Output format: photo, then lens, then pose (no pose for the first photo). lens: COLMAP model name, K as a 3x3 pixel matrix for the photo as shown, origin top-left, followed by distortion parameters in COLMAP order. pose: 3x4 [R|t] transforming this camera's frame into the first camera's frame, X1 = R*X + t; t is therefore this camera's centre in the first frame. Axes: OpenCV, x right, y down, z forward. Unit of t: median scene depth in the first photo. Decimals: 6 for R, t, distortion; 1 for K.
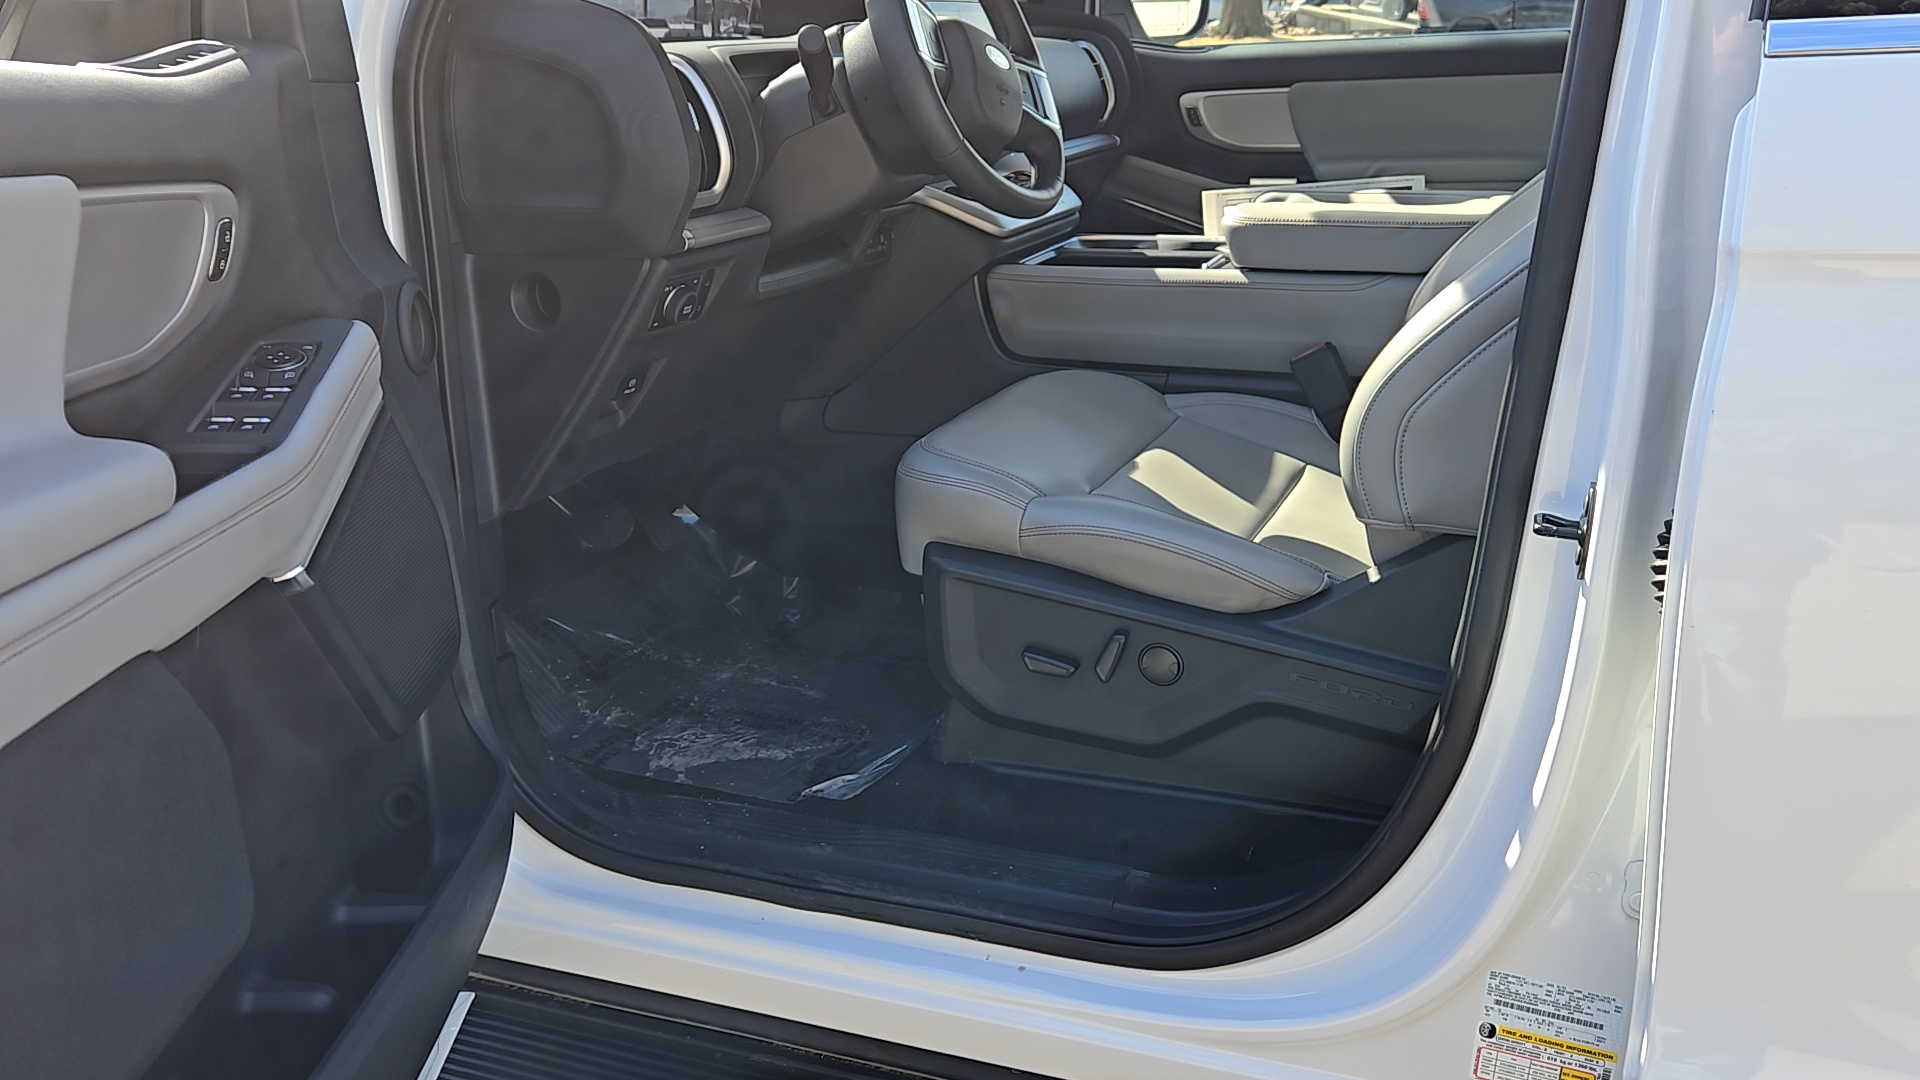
lens RADIAL K [[1591.9, 0, 956.0], [0, 1591.9, 541.9], [0, 0, 1]] dist [0.027496, -0.028224]
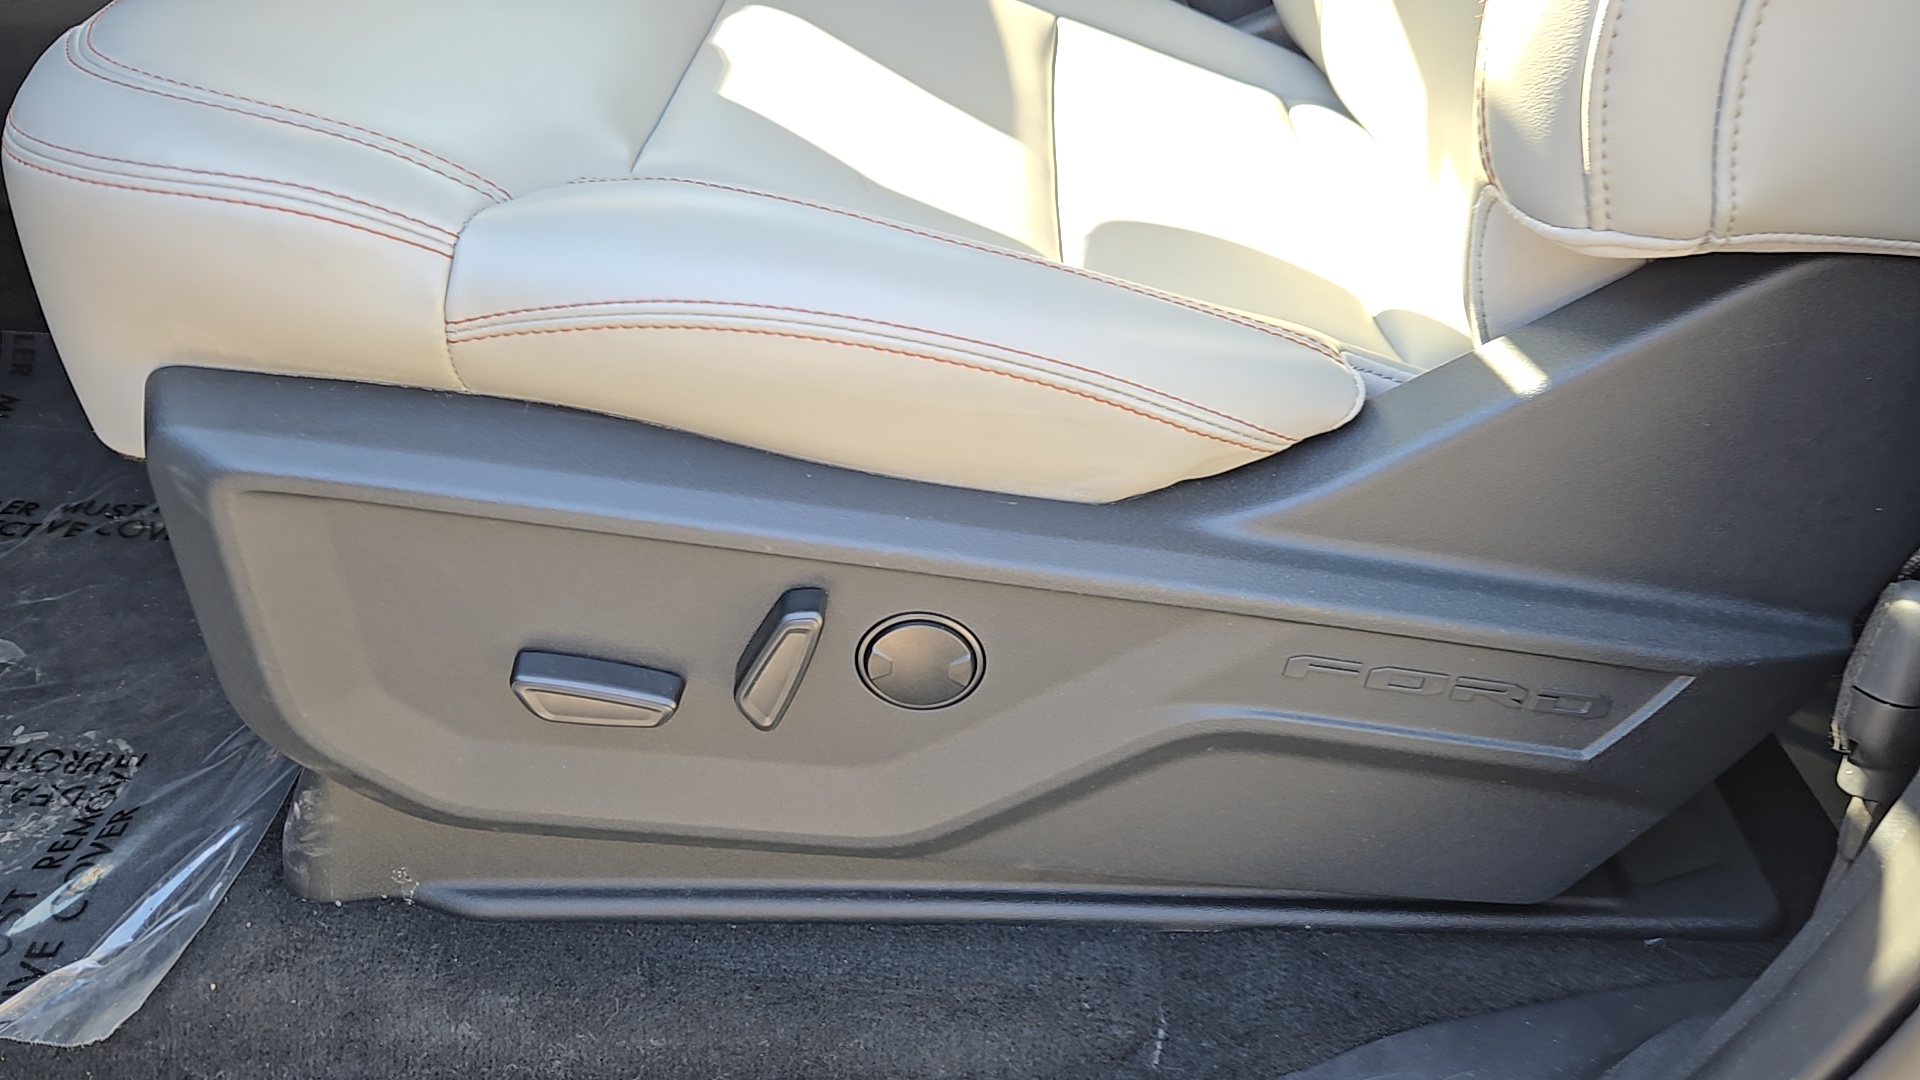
lens RADIAL K [[1591.9, 0, 955.2], [0, 1591.9, 541.4], [0, 0, 1]] dist [0.027496, -0.028224]
pose [[0.934134, -0.169840, 0.313923, 0.027890], [0.072786, 0.951692, 0.298302, -0.052365], [-0.349422, -0.255805, 0.901370, 0.658649]]
